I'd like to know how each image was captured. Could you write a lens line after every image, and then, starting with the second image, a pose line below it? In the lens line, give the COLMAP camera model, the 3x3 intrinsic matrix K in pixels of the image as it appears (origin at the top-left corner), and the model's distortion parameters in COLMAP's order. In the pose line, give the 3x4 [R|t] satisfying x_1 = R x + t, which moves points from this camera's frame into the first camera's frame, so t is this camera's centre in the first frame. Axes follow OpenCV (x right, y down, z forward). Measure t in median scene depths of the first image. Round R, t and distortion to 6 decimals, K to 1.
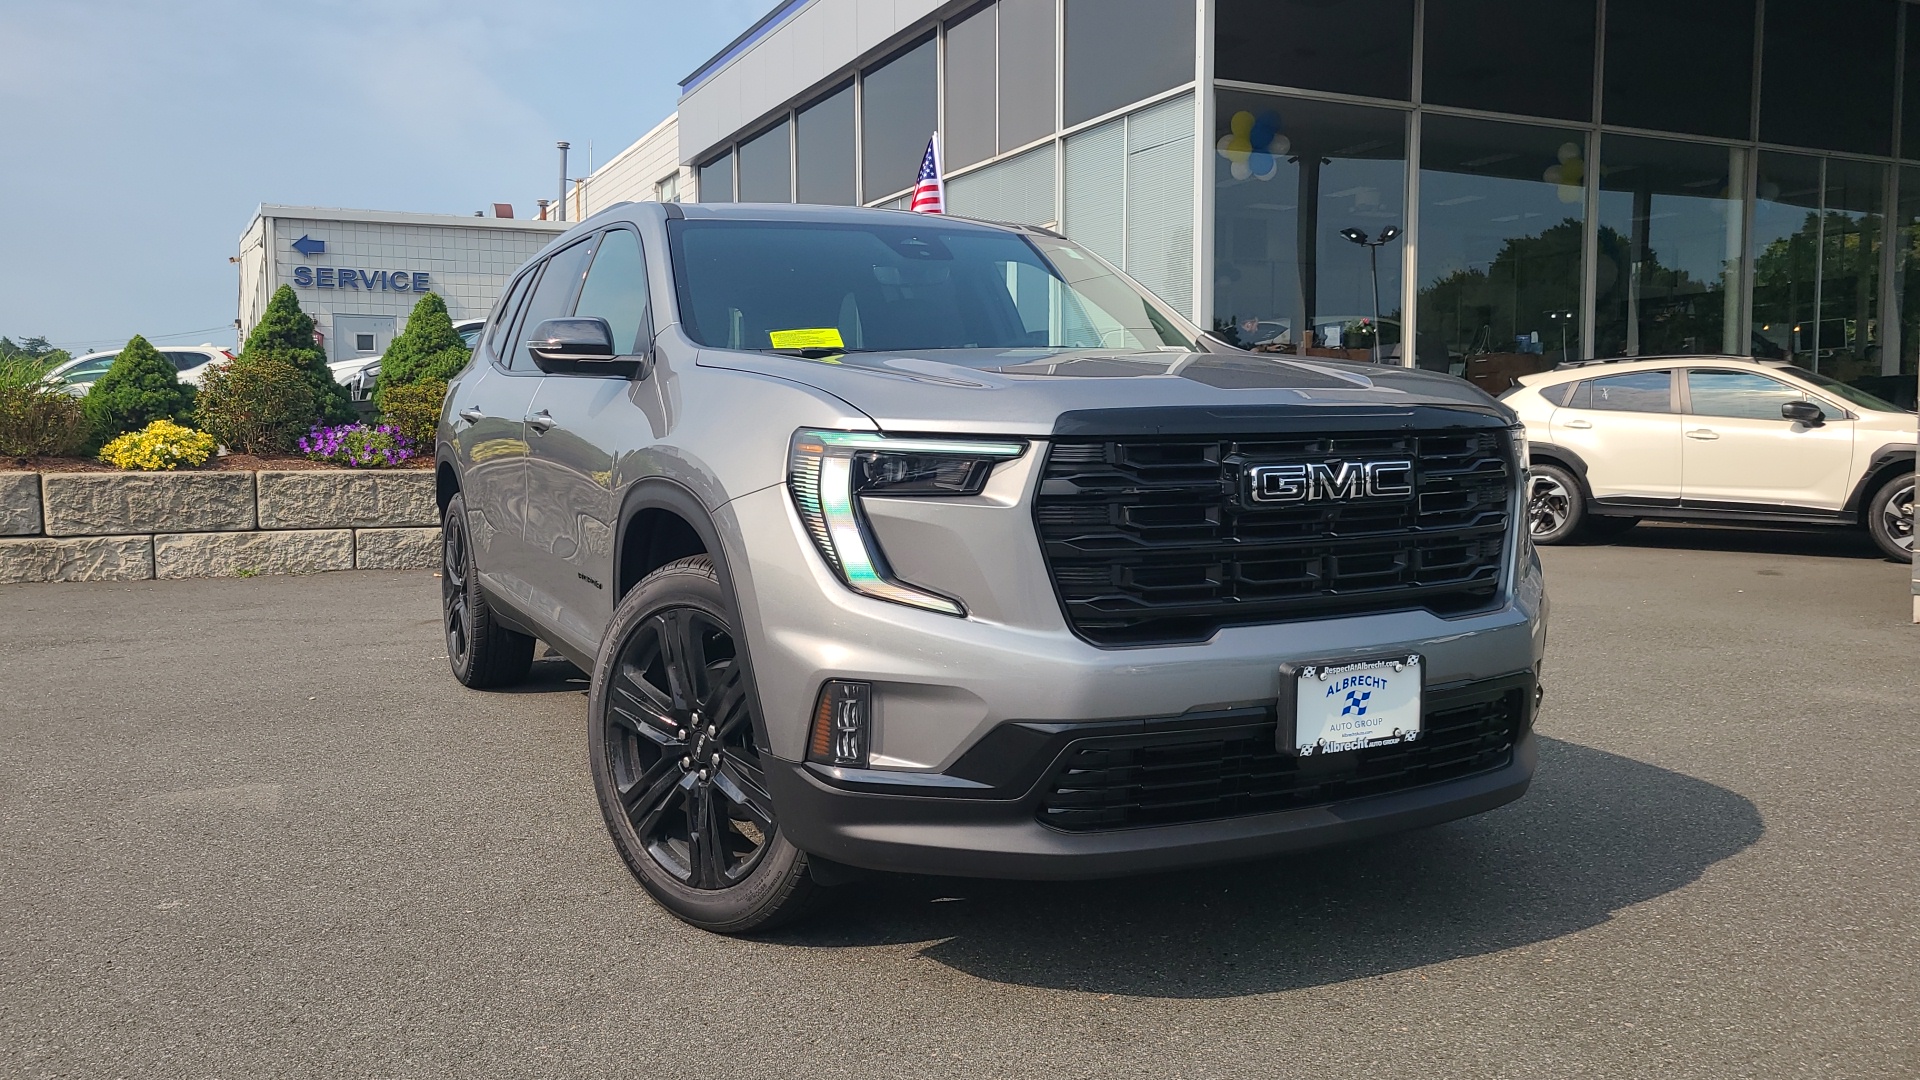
lens RADIAL K [[1428.5, 0, 947.0], [0, 1428.5, 542.9], [0, 0, 1]] dist [0.041898, -0.007373]
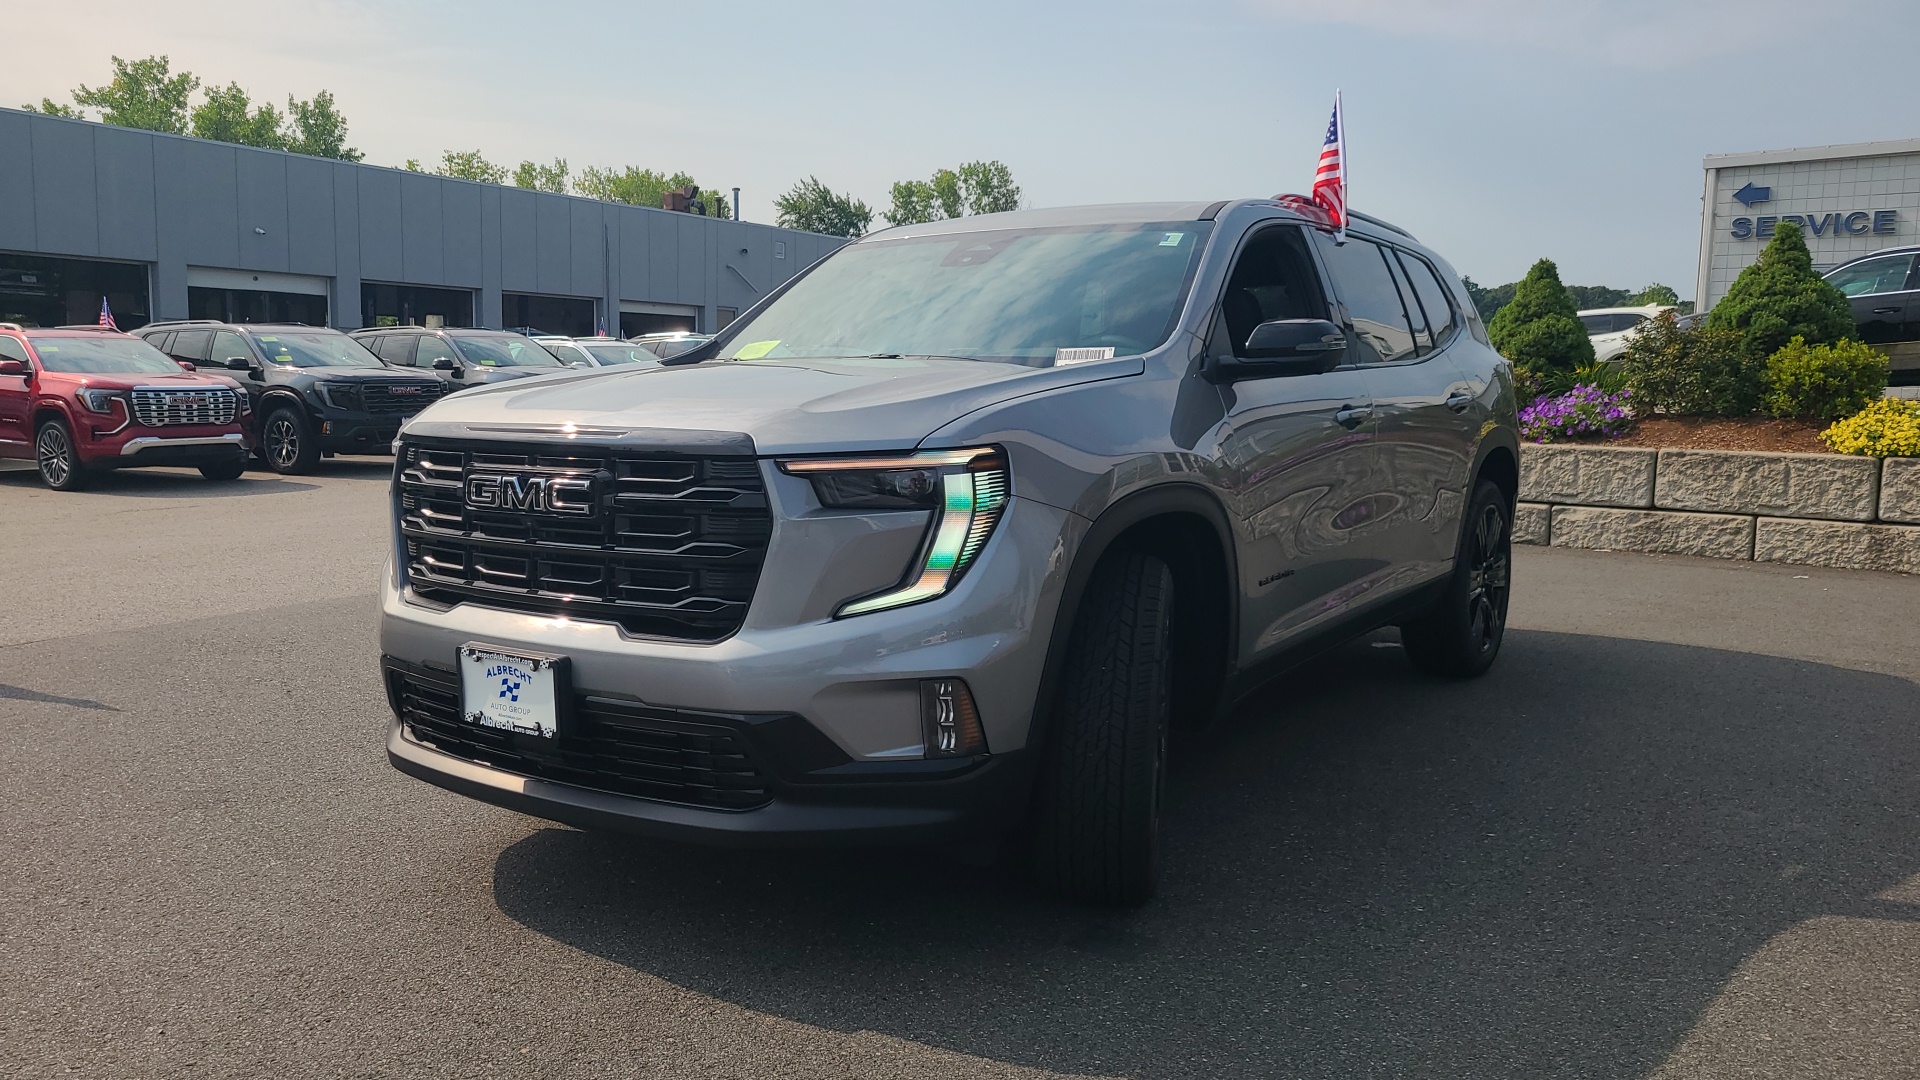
lens RADIAL K [[1519.7, 0, 936.9], [0, 1519.7, 562.3], [0, 0, 1]] dist [-0.007763, 0.007160]
pose [[0.473697, 0.110055, -0.873784, 1.397344], [-0.083894, 0.993288, 0.079626, -0.105949], [0.876683, 0.035586, 0.479751, 0.674867]]
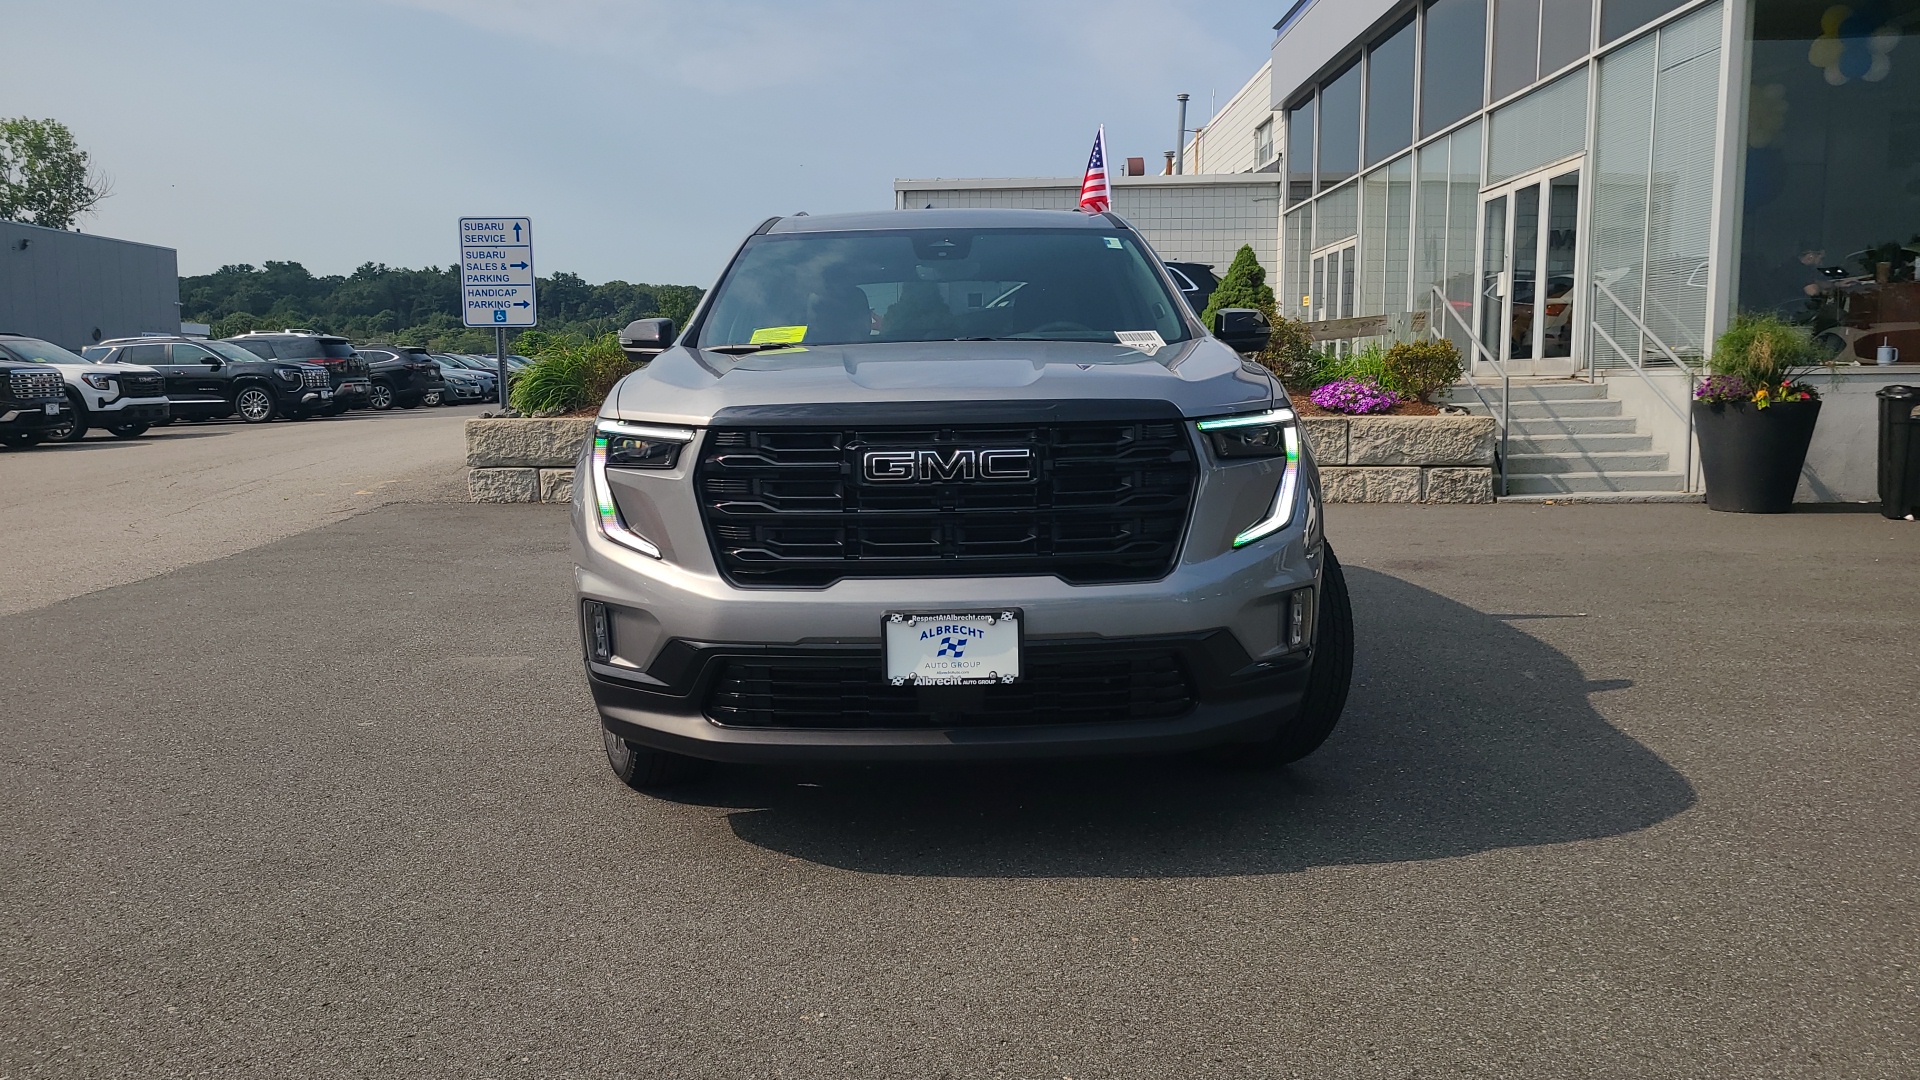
lens RADIAL K [[1428.5, 0, 947.0], [0, 1428.5, 542.9], [0, 0, 1]] dist [0.041898, -0.007373]
pose [[0.899502, 0.049354, -0.434121, 0.758984], [-0.031988, 0.998372, 0.047222, -0.032610], [0.435745, -0.028589, 0.899616, -0.089196]]
